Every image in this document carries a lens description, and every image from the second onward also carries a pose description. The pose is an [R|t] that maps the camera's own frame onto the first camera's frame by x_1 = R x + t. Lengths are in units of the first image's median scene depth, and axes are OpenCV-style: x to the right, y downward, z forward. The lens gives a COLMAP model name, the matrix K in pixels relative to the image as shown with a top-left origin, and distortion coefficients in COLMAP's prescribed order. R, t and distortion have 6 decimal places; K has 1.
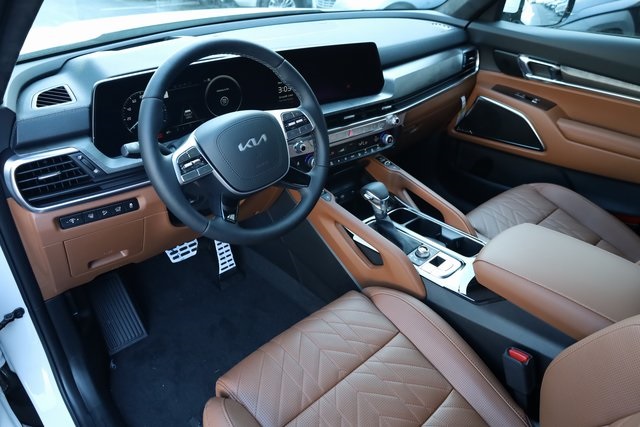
lens RADIAL K [[442.3, 0, 320.0], [0, 442.3, 213.5], [0, 0, 1]] dist [-0.005896, 0.002516]
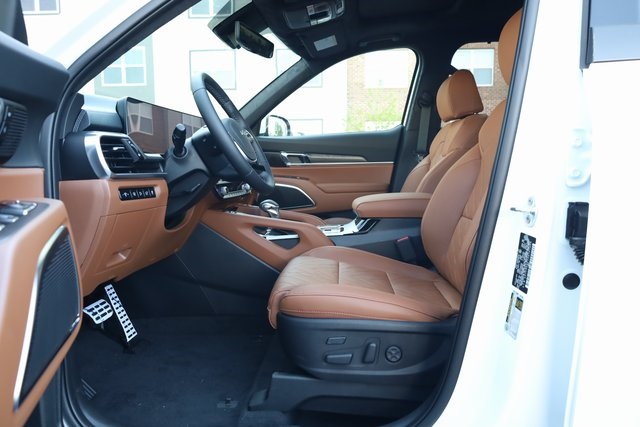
lens RADIAL K [[442.3, 0, 320.0], [0, 442.3, 213.5], [0, 0, 1]] dist [-0.005896, 0.002516]
pose [[0.722266, -0.112489, 0.682406, -0.659230], [0.399125, 0.873598, -0.278433, 0.392325], [-0.564828, 0.473468, 0.675867, -0.035634]]
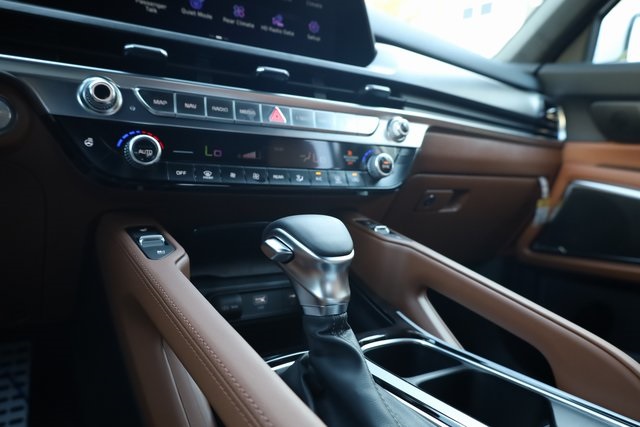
lens RADIAL K [[442.3, 0, 320.0], [0, 442.3, 213.5], [0, 0, 1]] dist [-0.005896, 0.002516]
pose [[0.991271, 0.057982, -0.118407, 0.148479], [-0.104323, 0.894110, -0.435527, 0.058053], [0.080616, 0.444078, 0.892354, 0.648549]]
